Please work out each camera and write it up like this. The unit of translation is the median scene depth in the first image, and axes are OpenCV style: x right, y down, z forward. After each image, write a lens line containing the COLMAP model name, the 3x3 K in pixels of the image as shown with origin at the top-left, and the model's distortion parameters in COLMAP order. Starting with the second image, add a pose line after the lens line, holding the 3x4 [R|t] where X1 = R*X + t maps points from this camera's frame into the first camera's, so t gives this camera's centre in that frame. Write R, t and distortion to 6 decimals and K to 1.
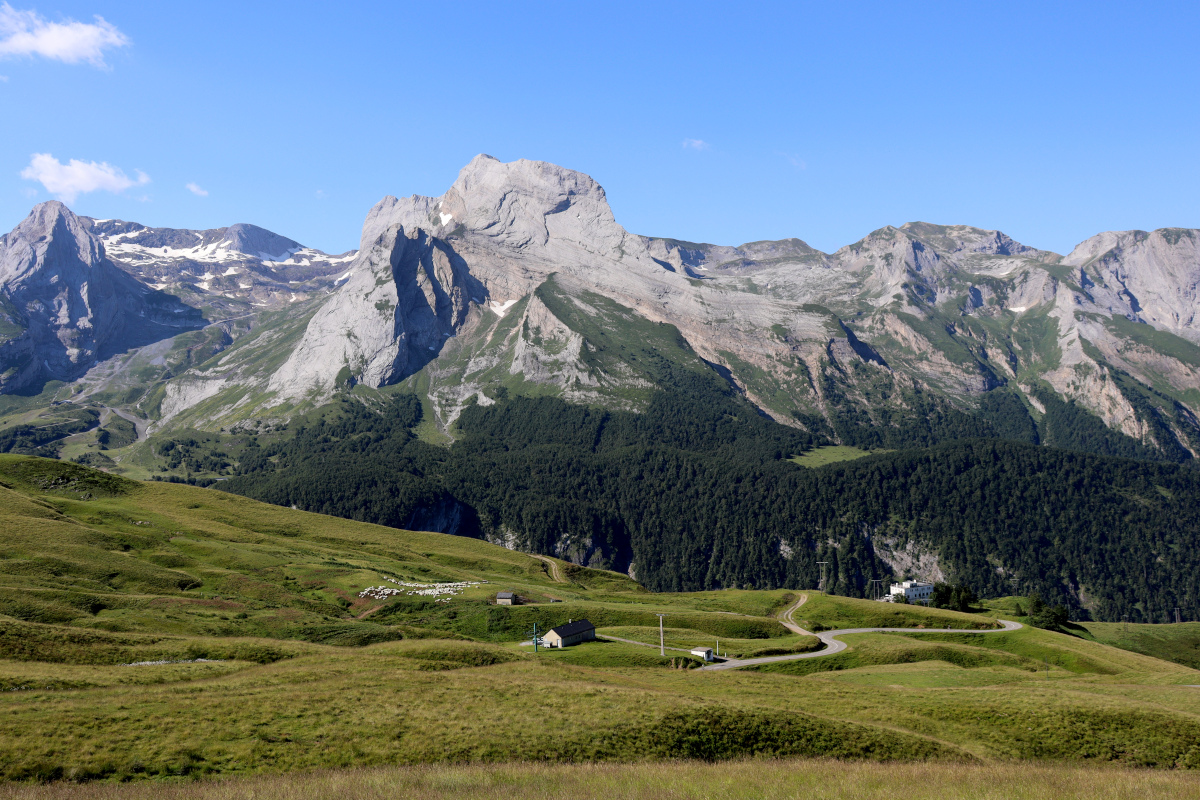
lens RADIAL K [[1284.5, 0, 600.0], [0, 1284.5, 400.0], [0, 0, 1]] dist [-0.068732, 0.014939]
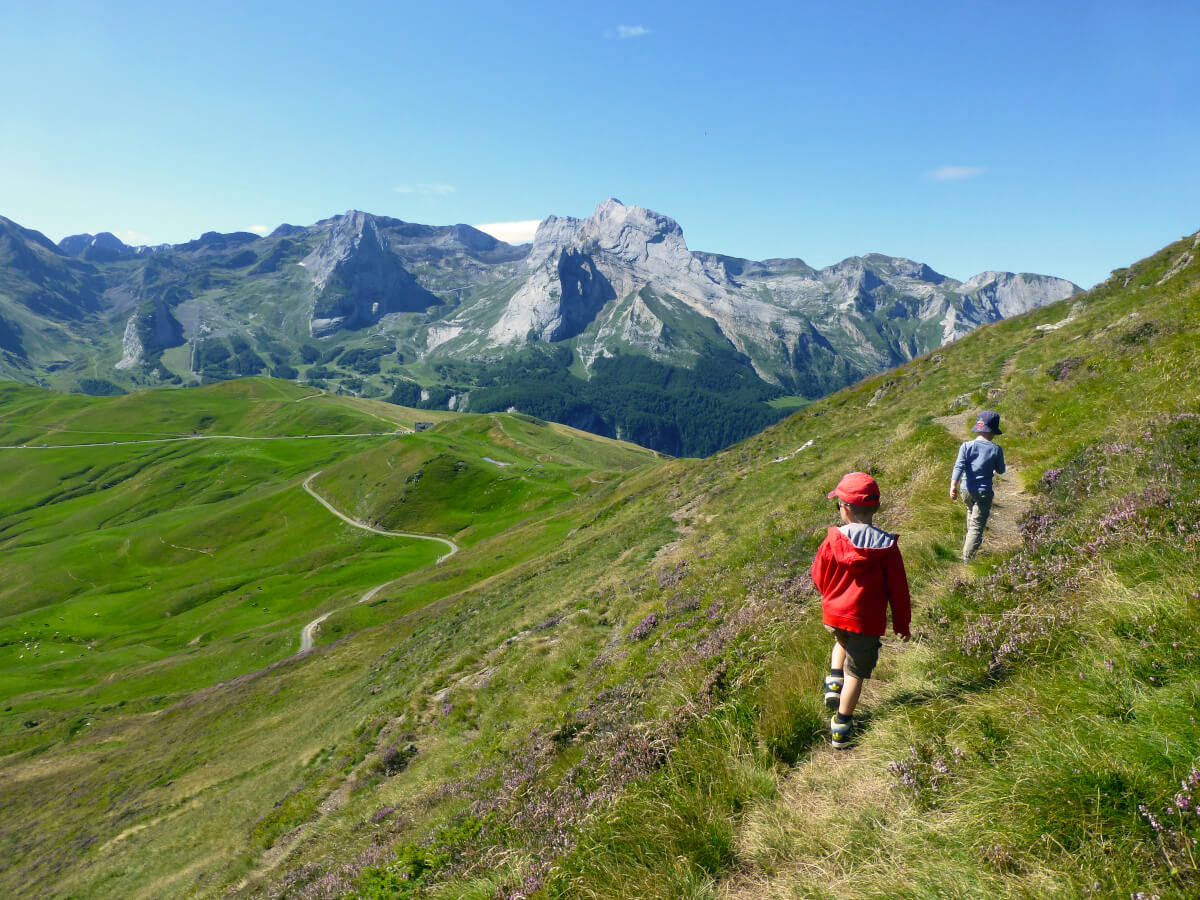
lens RADIAL K [[893.2, 0, 600.0], [0, 893.2, 450.0], [0, 0, 1]] dist [-0.058806, 0.000973]
pose [[0.994201, 0.085483, -0.065242, -0.004302], [-0.075752, 0.987346, 0.139317, -0.037233], [0.076326, -0.133567, 0.988096, -0.255558]]
